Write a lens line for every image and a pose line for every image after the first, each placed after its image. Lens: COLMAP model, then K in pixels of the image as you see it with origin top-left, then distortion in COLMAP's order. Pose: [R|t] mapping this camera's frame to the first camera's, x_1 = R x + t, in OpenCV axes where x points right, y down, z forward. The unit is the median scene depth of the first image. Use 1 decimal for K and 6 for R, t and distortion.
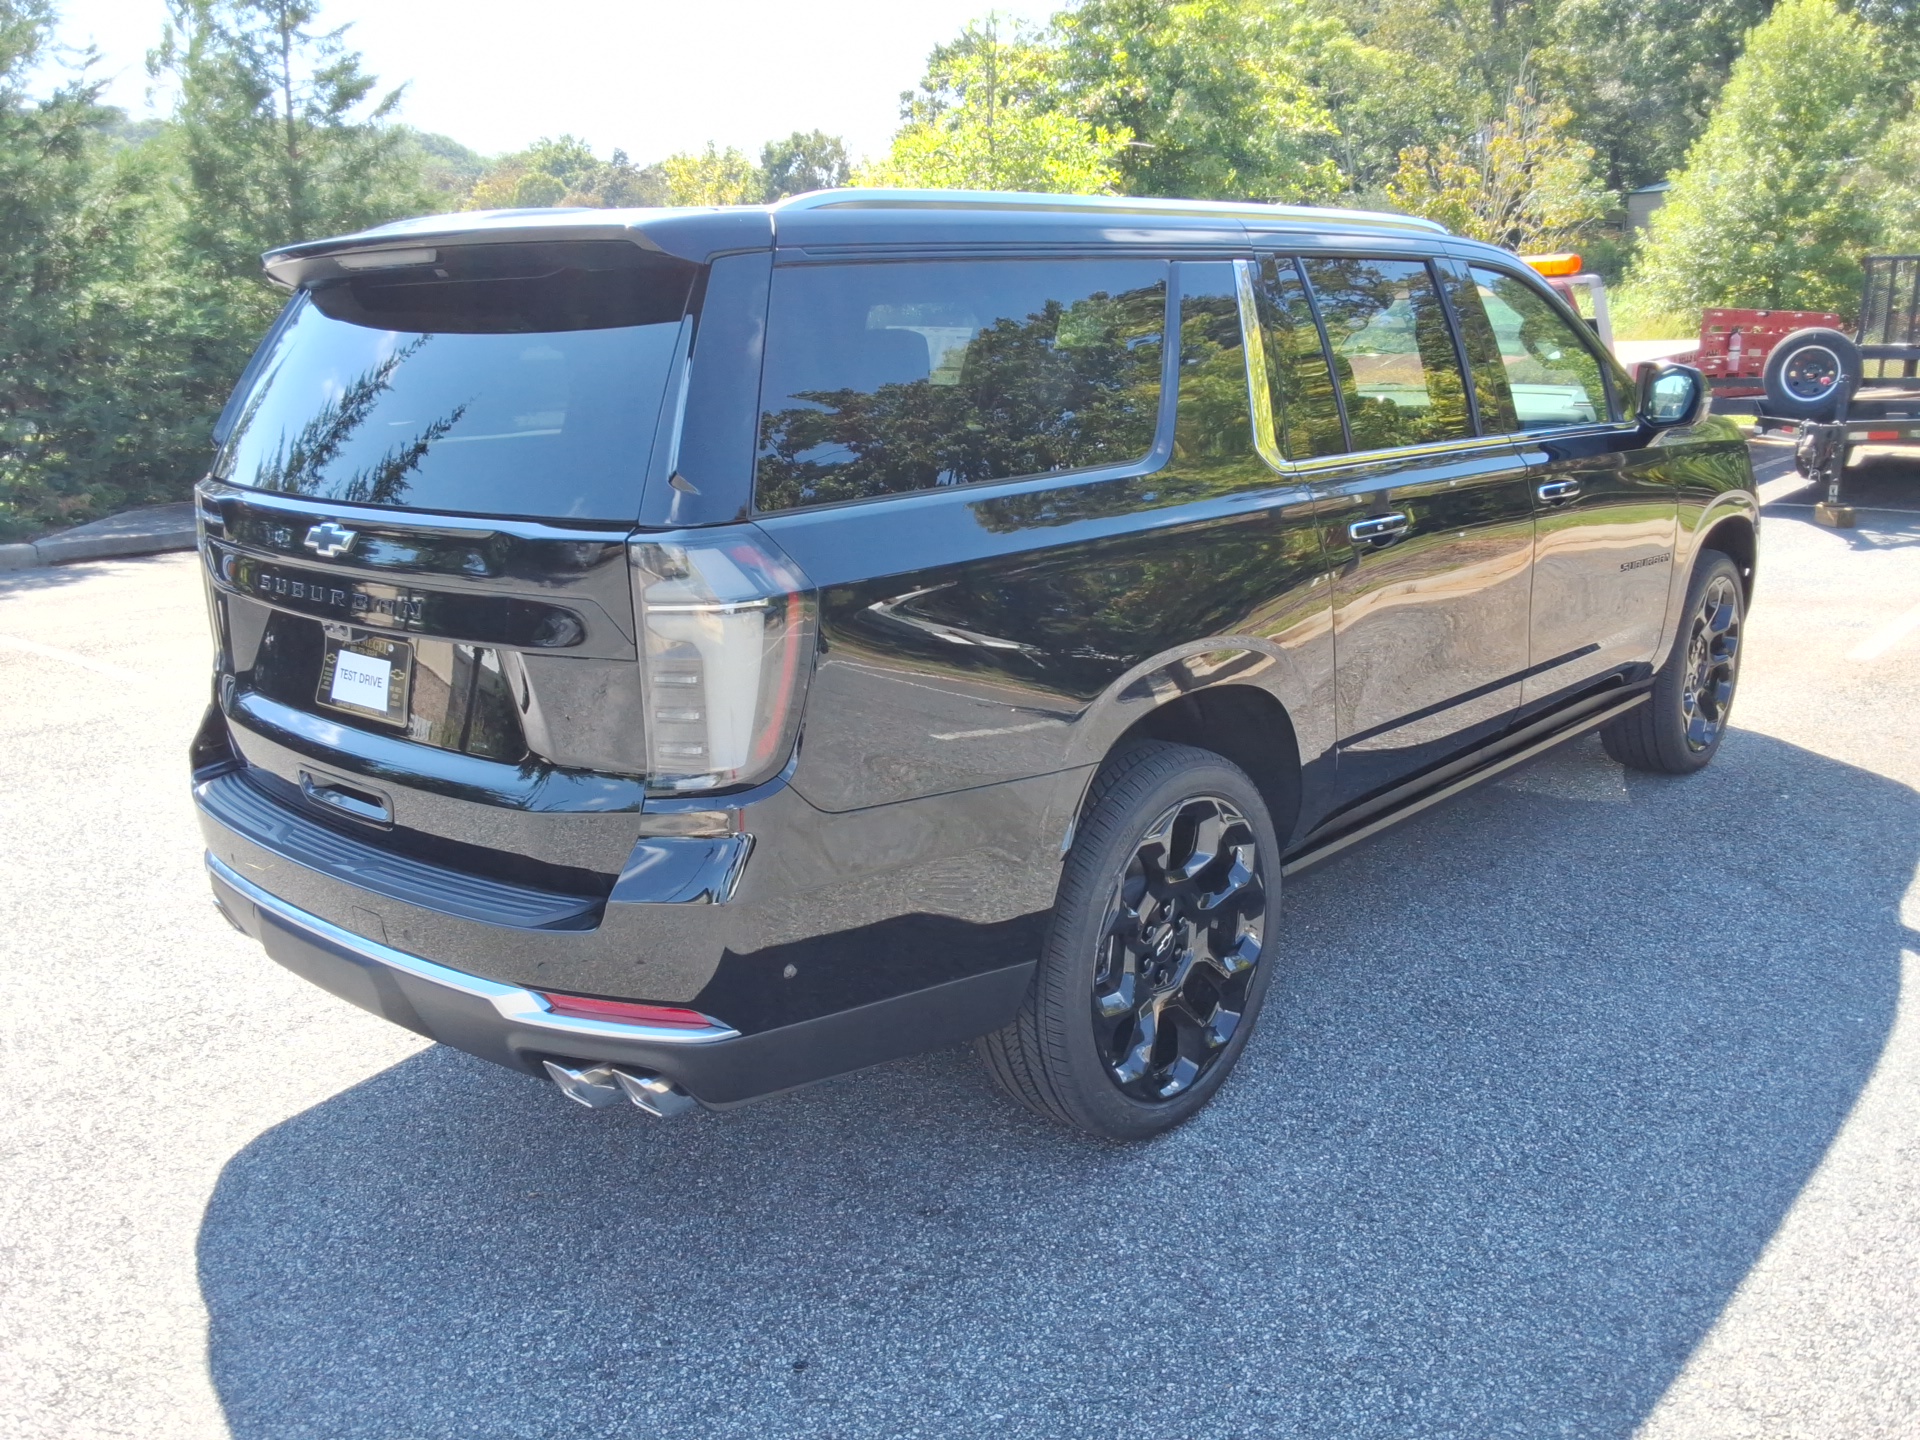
lens RADIAL K [[1570.5, 0, 979.1], [0, 1570.5, 713.0], [0, 0, 1]] dist [0.075089, -0.128832]
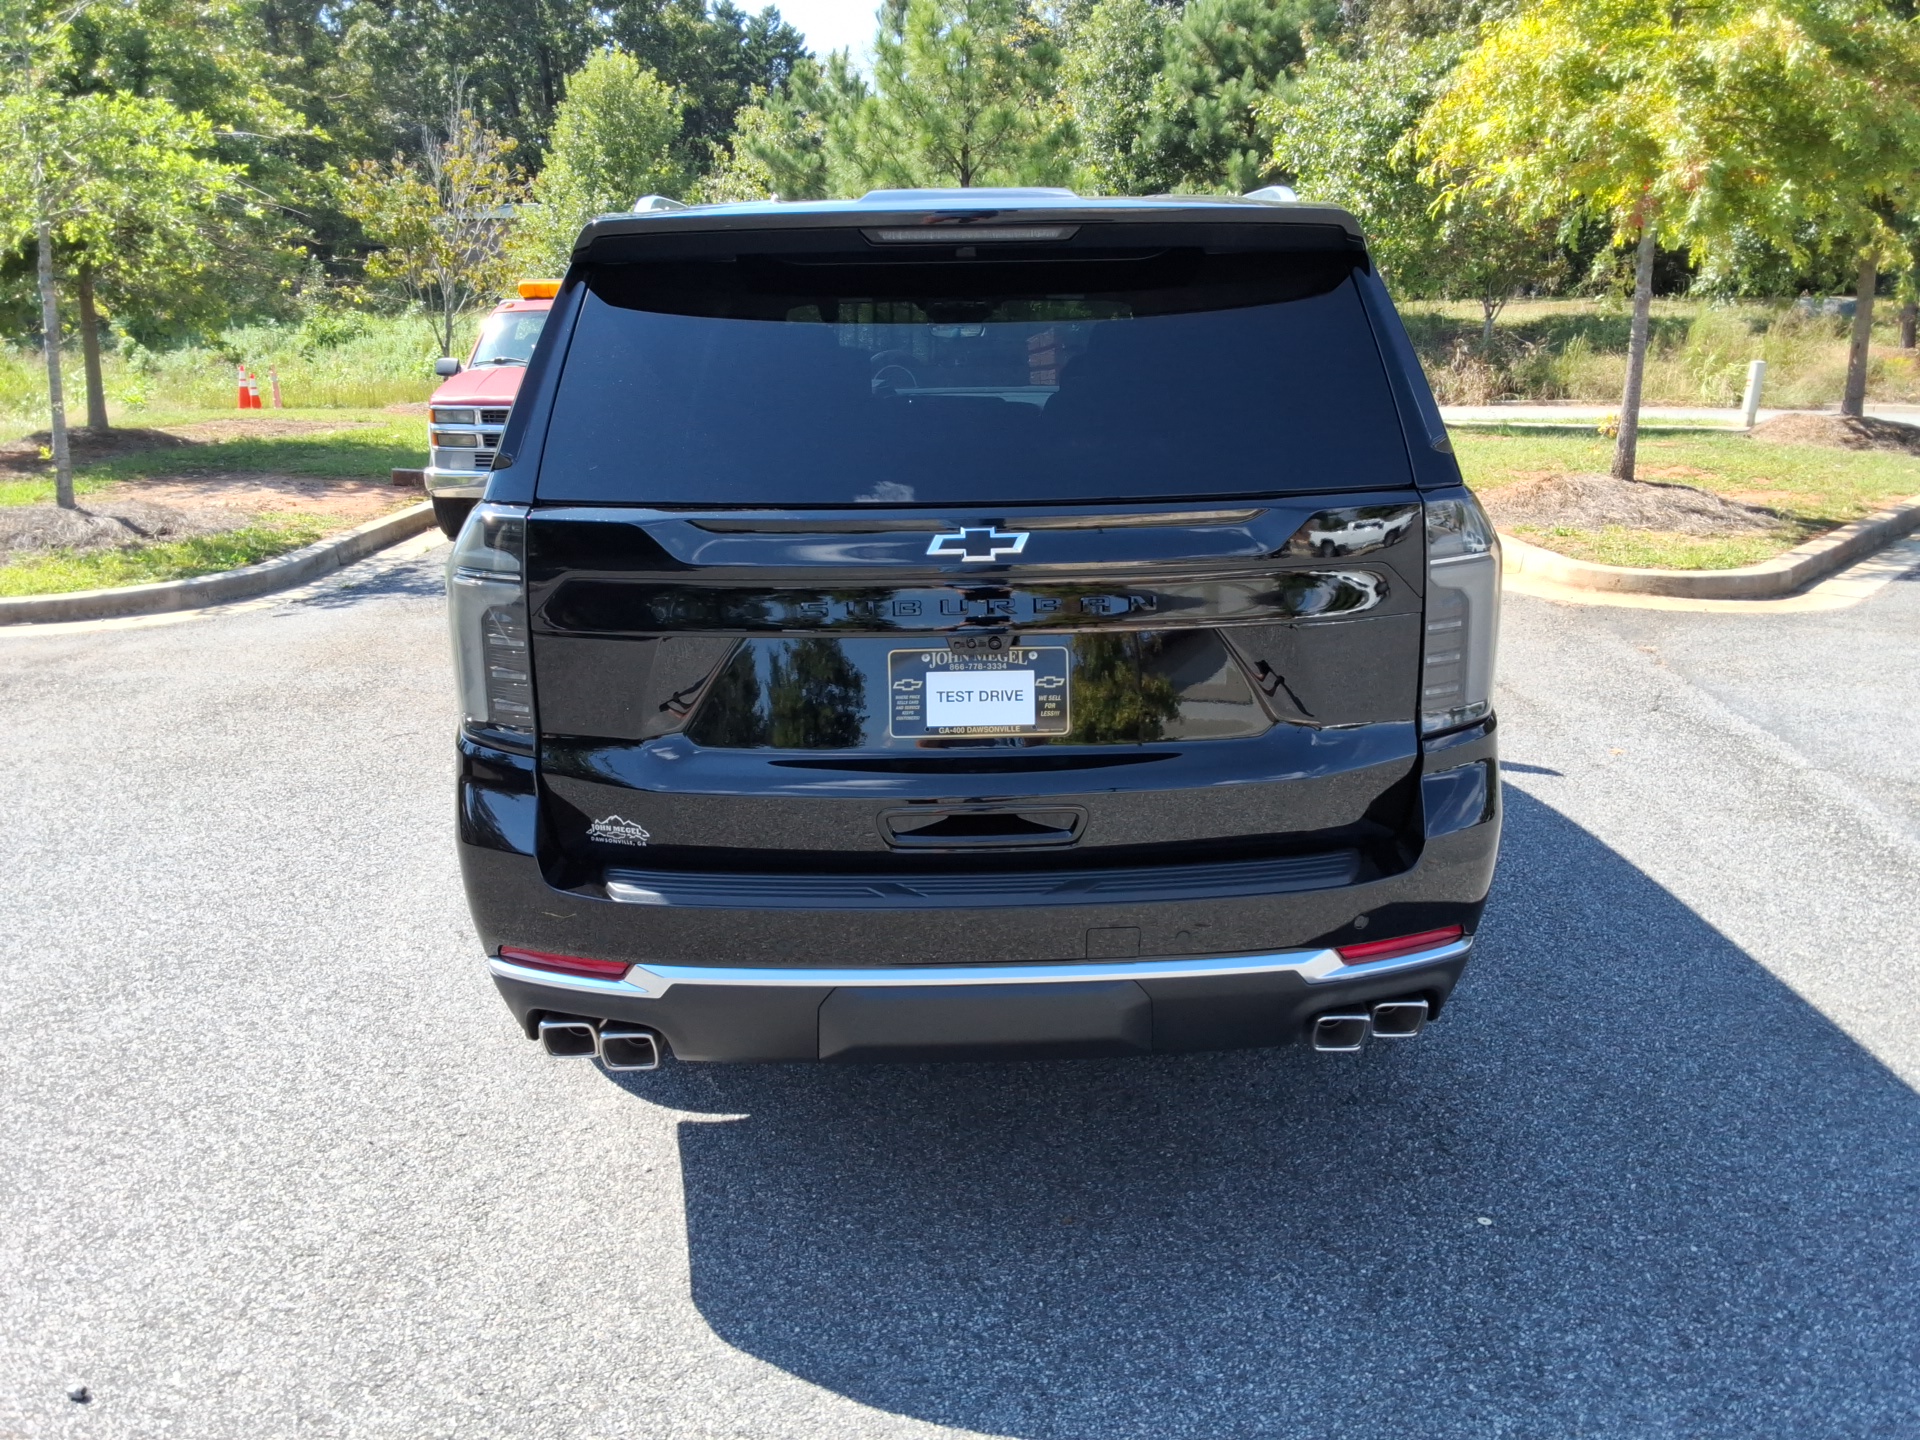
lens RADIAL K [[1551.2, 0, 1005.6], [0, 1551.2, 714.7], [0, 0, 1]] dist [0.098331, -0.143833]
pose [[0.731094, -0.150124, 0.665556, -0.849986], [0.158067, 0.986221, 0.048822, -0.045936], [-0.663714, 0.069509, 0.744750, 0.286140]]
